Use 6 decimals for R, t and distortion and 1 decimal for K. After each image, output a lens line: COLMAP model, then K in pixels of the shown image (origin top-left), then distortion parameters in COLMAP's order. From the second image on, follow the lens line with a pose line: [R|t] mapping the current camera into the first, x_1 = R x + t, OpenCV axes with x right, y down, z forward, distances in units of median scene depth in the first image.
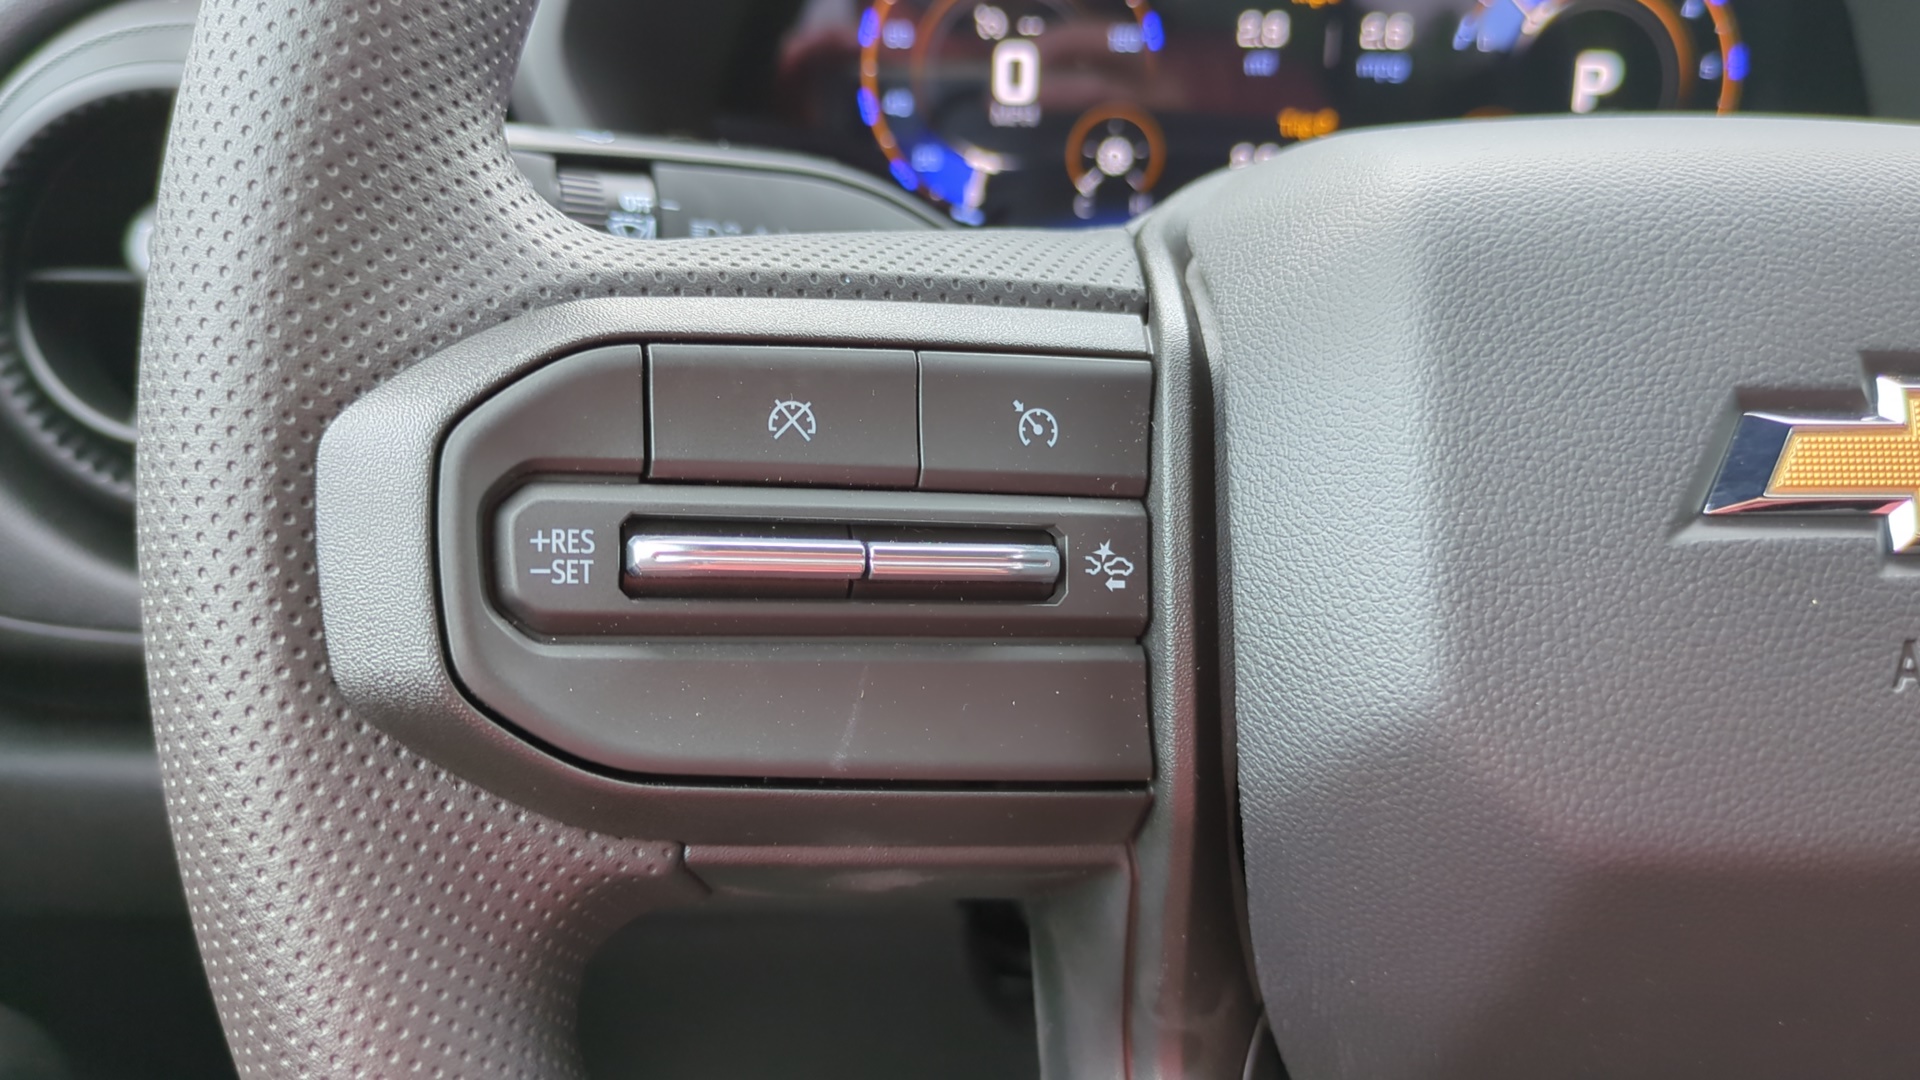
lens RADIAL K [[1569.7, 0, 955.7], [0, 1569.7, 543.1], [0, 0, 1]] dist [-0.000672, -0.001588]
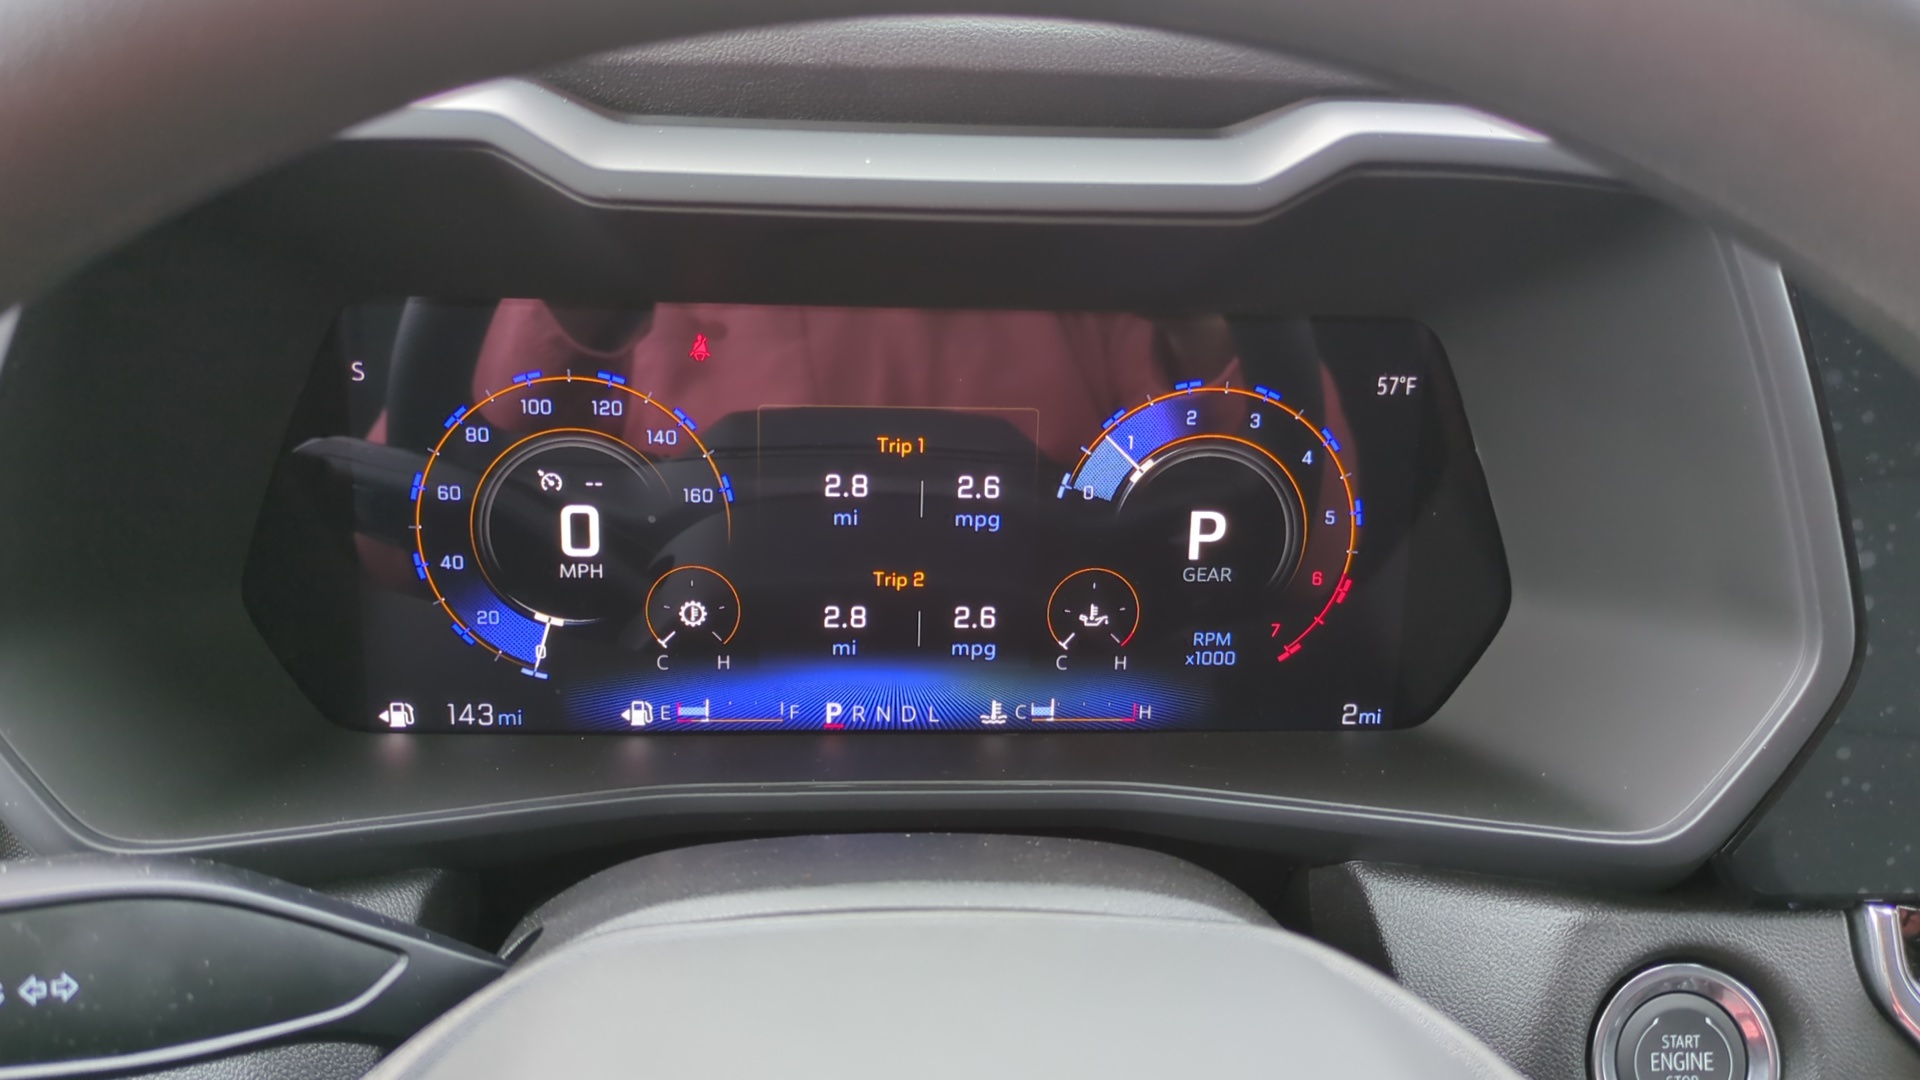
lens RADIAL K [[1569.7, 0, 961.0], [0, 1569.7, 542.3], [0, 0, 1]] dist [-0.000672, -0.001588]
pose [[0.999515, 0.009600, 0.029633, 0.535264], [-0.009135, 0.999834, -0.015770, -0.630386], [-0.029780, 0.015492, 0.999436, 0.132191]]
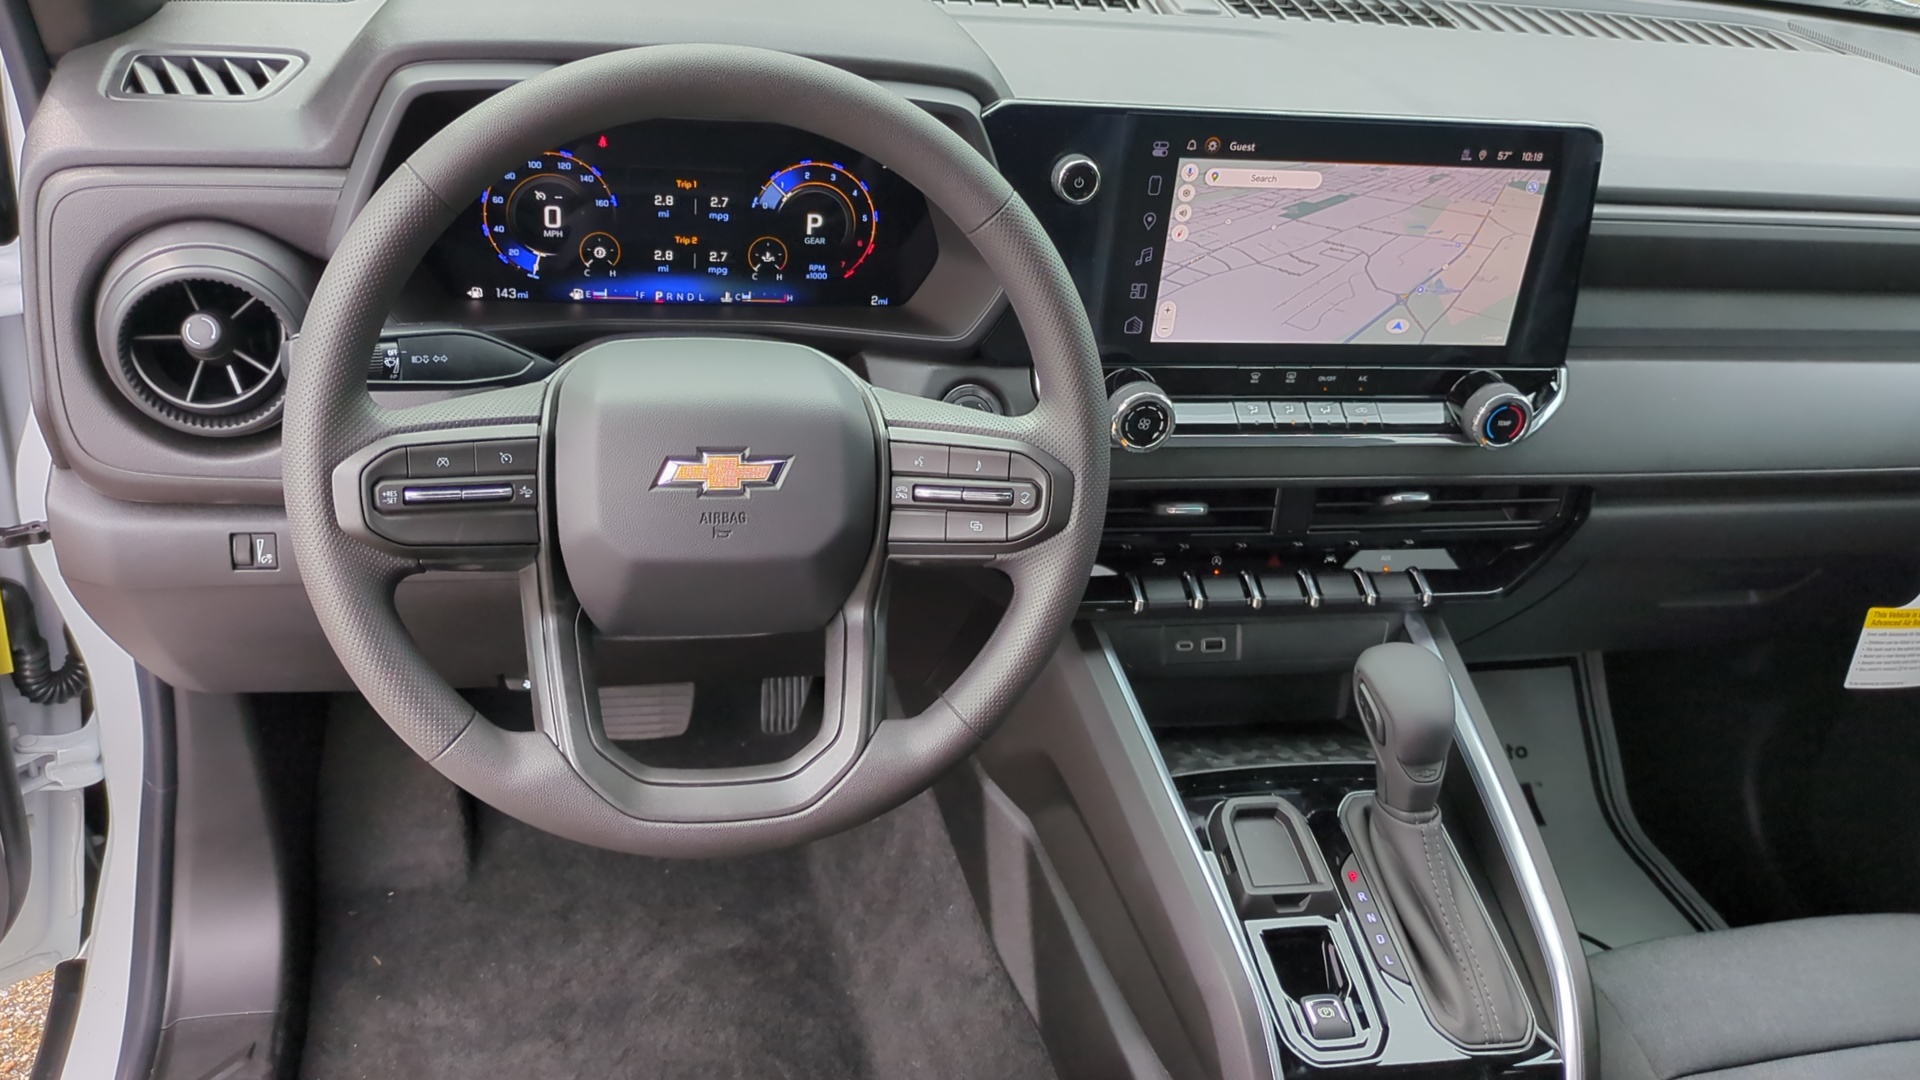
lens RADIAL K [[1569.7, 0, 963.9], [0, 1569.7, 539.8], [0, 0, 1]] dist [-0.000672, -0.001588]
pose [[0.983213, -0.003698, 0.182426, 0.466157], [-0.032714, 0.980021, 0.196187, -0.690393], [-0.179506, -0.198862, 0.963448, -3.114763]]
